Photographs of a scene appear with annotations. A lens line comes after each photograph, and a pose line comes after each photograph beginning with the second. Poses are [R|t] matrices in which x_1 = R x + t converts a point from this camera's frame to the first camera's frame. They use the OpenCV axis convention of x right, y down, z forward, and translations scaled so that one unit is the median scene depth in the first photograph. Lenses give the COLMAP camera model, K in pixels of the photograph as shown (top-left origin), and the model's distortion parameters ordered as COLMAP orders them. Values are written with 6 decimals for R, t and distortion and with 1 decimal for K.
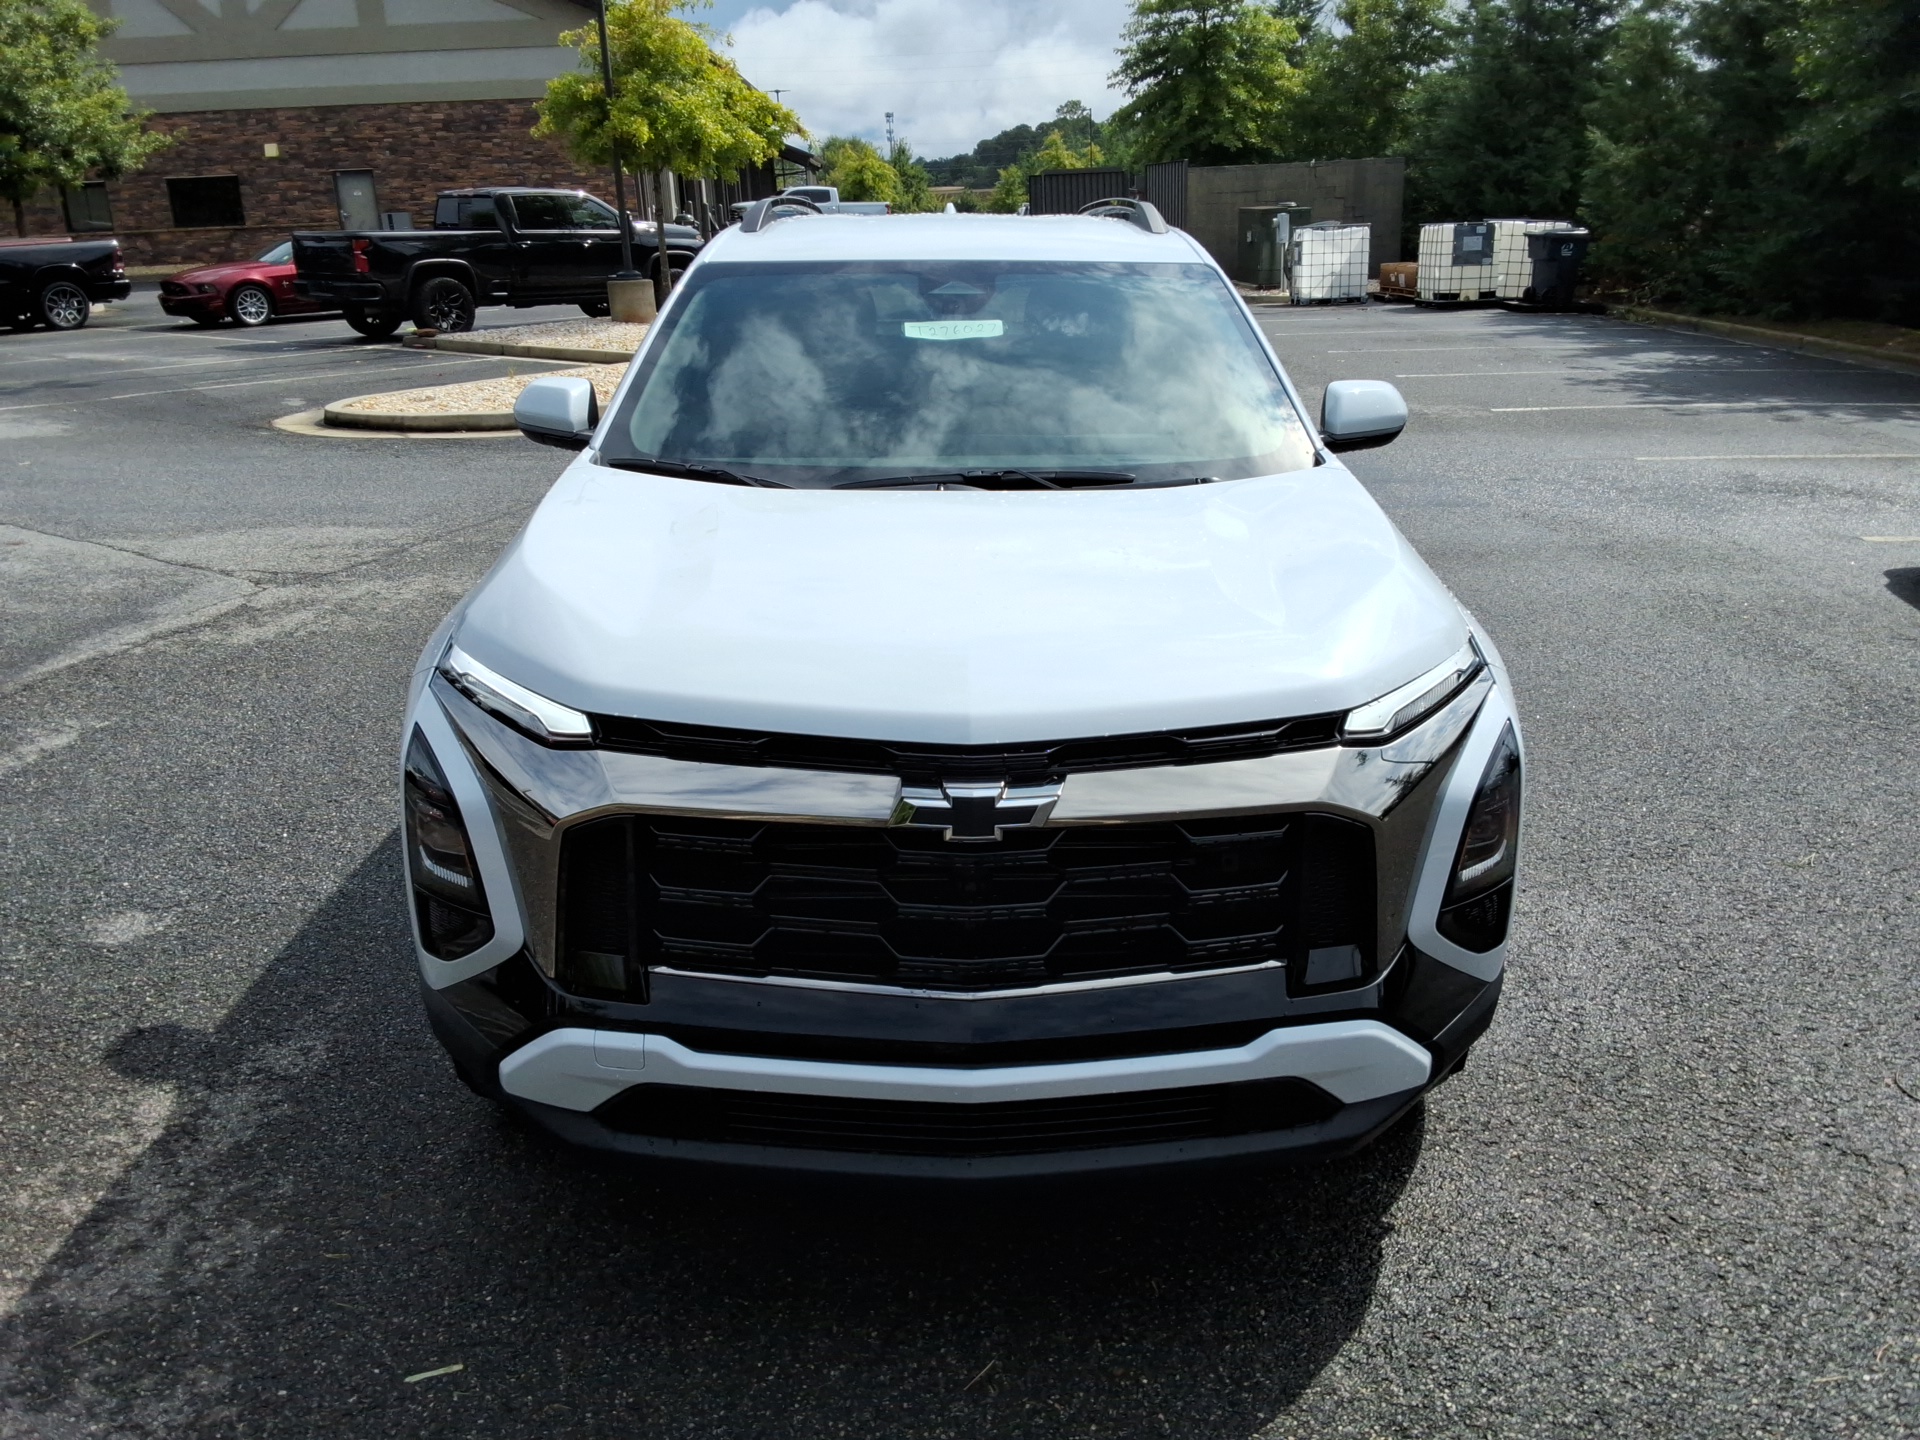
lens RADIAL K [[1544.3, 0, 978.1], [0, 1544.3, 707.6], [0, 0, 1]] dist [0.116854, -0.184942]
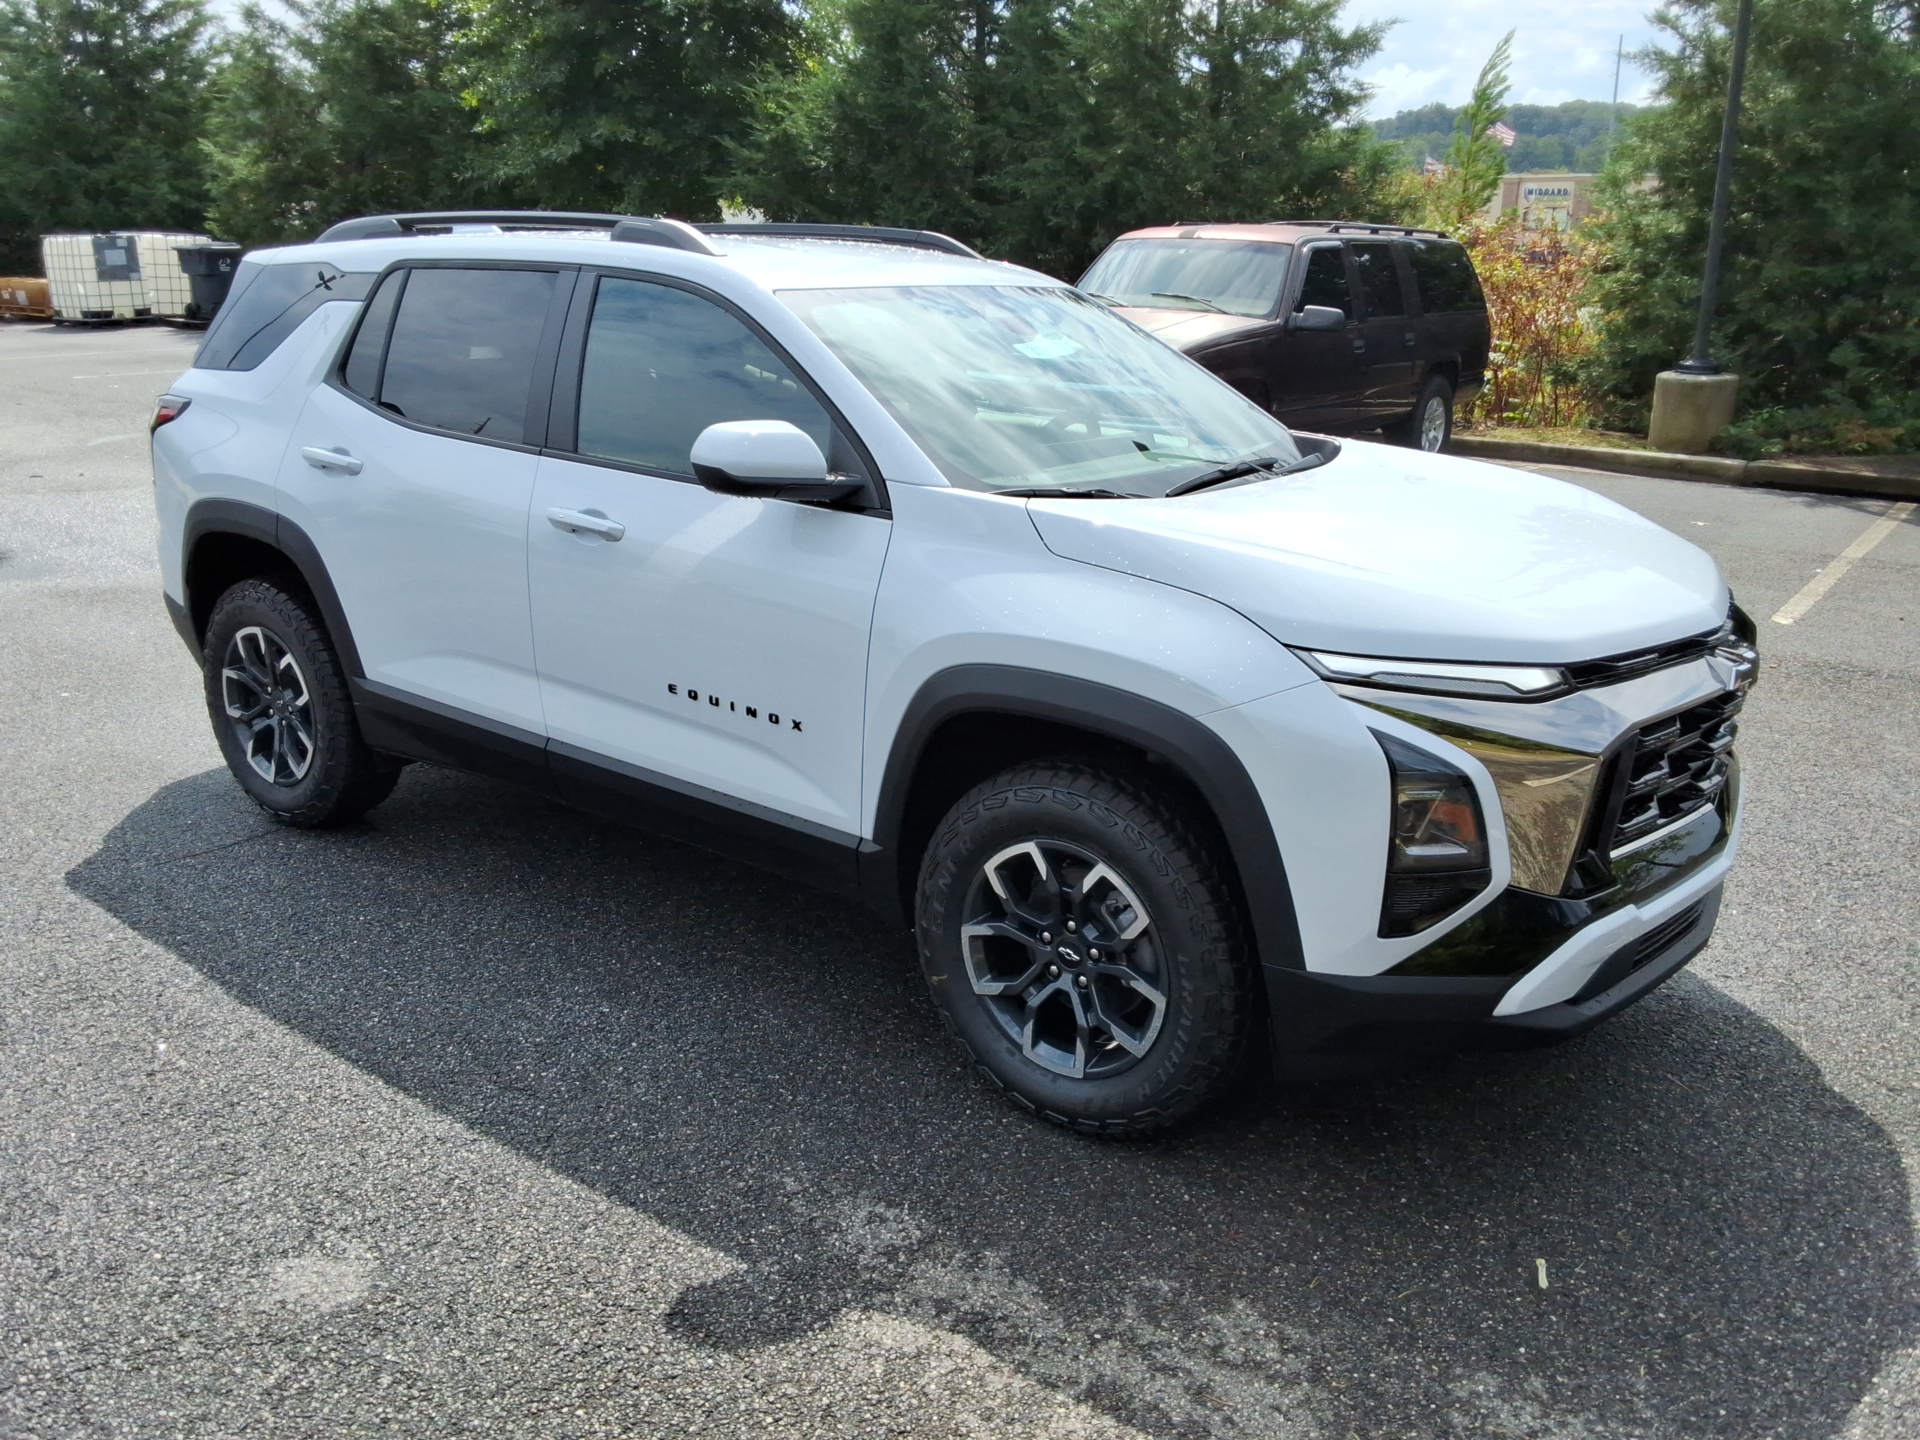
lens RADIAL K [[1544.3, 0, 978.1], [0, 1544.3, 707.6], [0, 0, 1]] dist [0.116854, -0.184942]
pose [[0.610037, -0.210339, 0.763945, -0.135627], [0.216875, 0.971630, 0.094339, -0.016411], [-0.762115, 0.108130, 0.638348, 0.053827]]
